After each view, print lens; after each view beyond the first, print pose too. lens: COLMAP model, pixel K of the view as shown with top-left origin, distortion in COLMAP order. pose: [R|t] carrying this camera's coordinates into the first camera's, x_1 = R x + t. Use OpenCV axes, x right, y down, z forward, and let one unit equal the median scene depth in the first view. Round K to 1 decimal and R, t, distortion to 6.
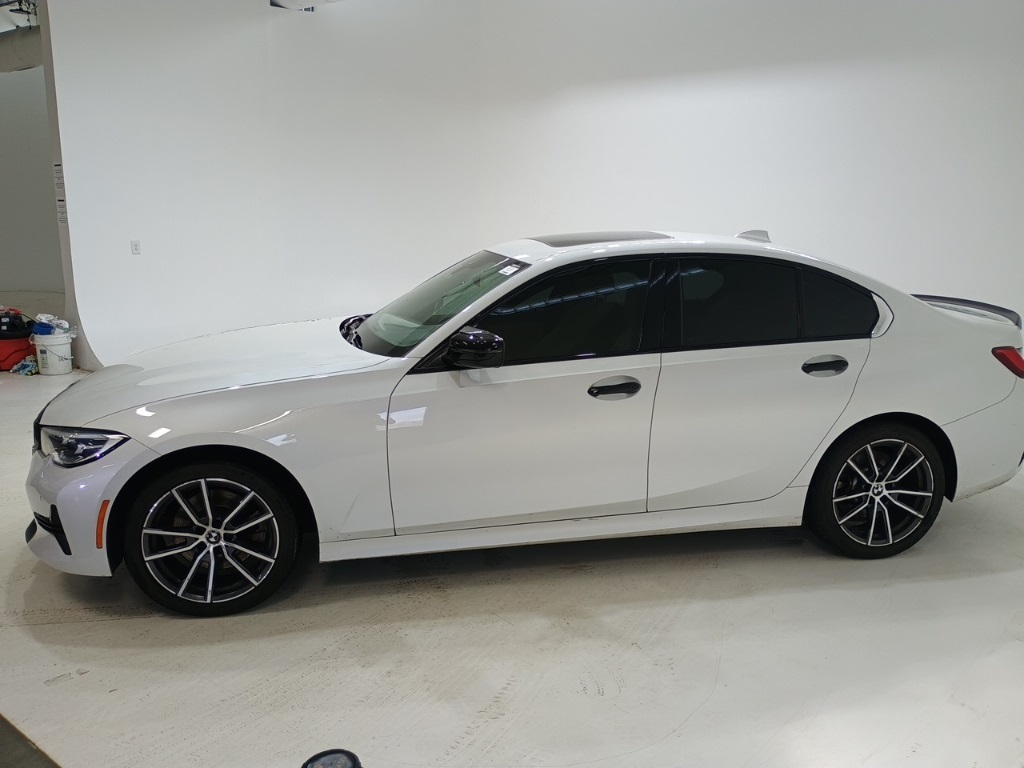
lens RADIAL K [[892.2, 0, 520.4], [0, 892.2, 381.2], [0, 0, 1]] dist [0.058529, -0.045795]
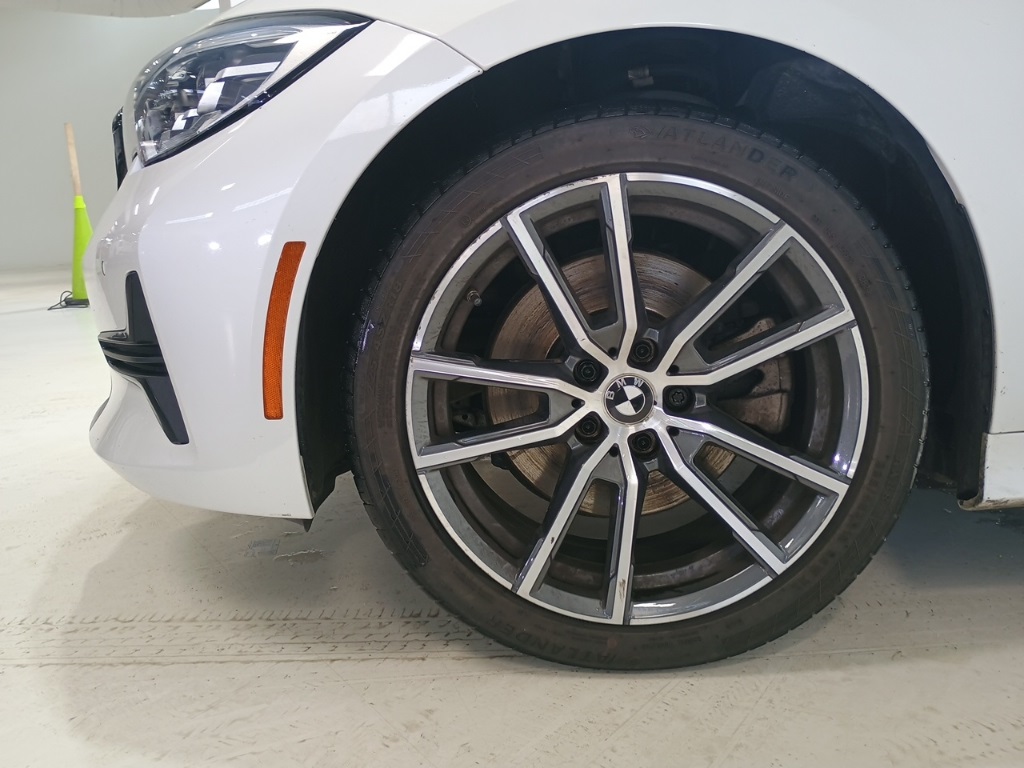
lens RADIAL K [[892.2, 0, 503.2], [0, 892.2, 380.7], [0, 0, 1]] dist [0.058529, -0.045795]
pose [[0.981120, -0.006277, -0.193296, -0.327226], [0.003172, 0.999861, -0.016369, 0.172672], [0.193372, 0.015447, 0.981004, 0.708461]]
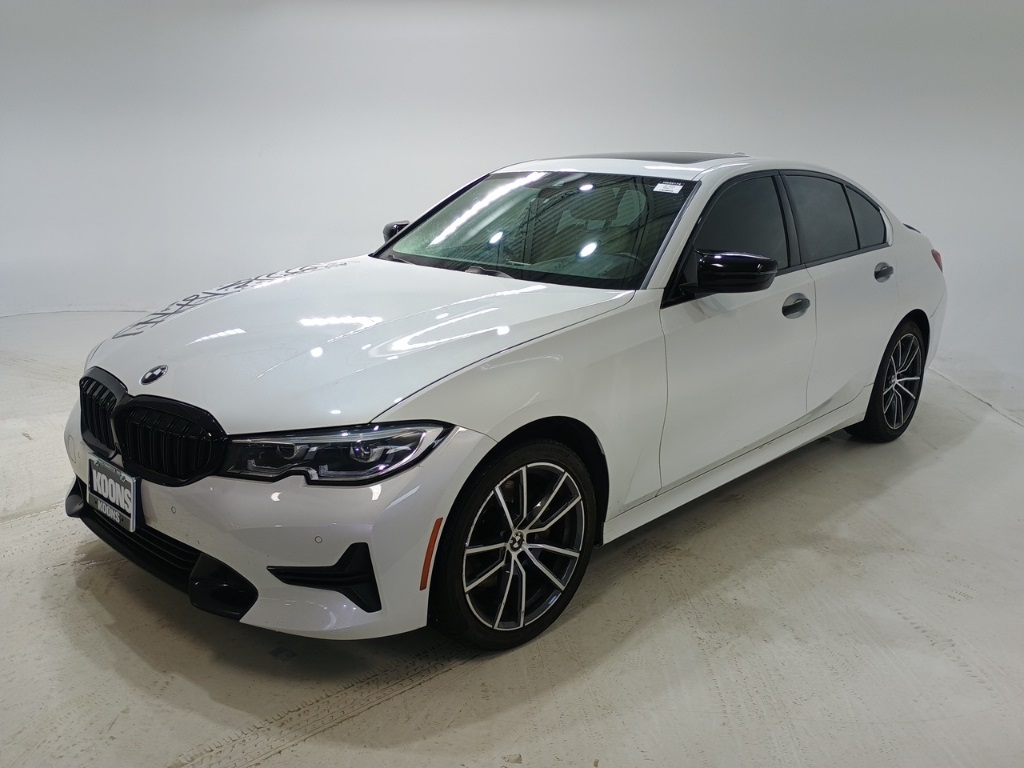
lens RADIAL K [[892.2, 0, 511.2], [0, 892.2, 378.8], [0, 0, 1]] dist [0.058529, -0.045795]
pose [[0.819879, -0.127381, 0.558187, -0.753741], [0.101375, 0.991830, 0.077439, -0.022462], [-0.563491, -0.006905, 0.826094, 0.381224]]
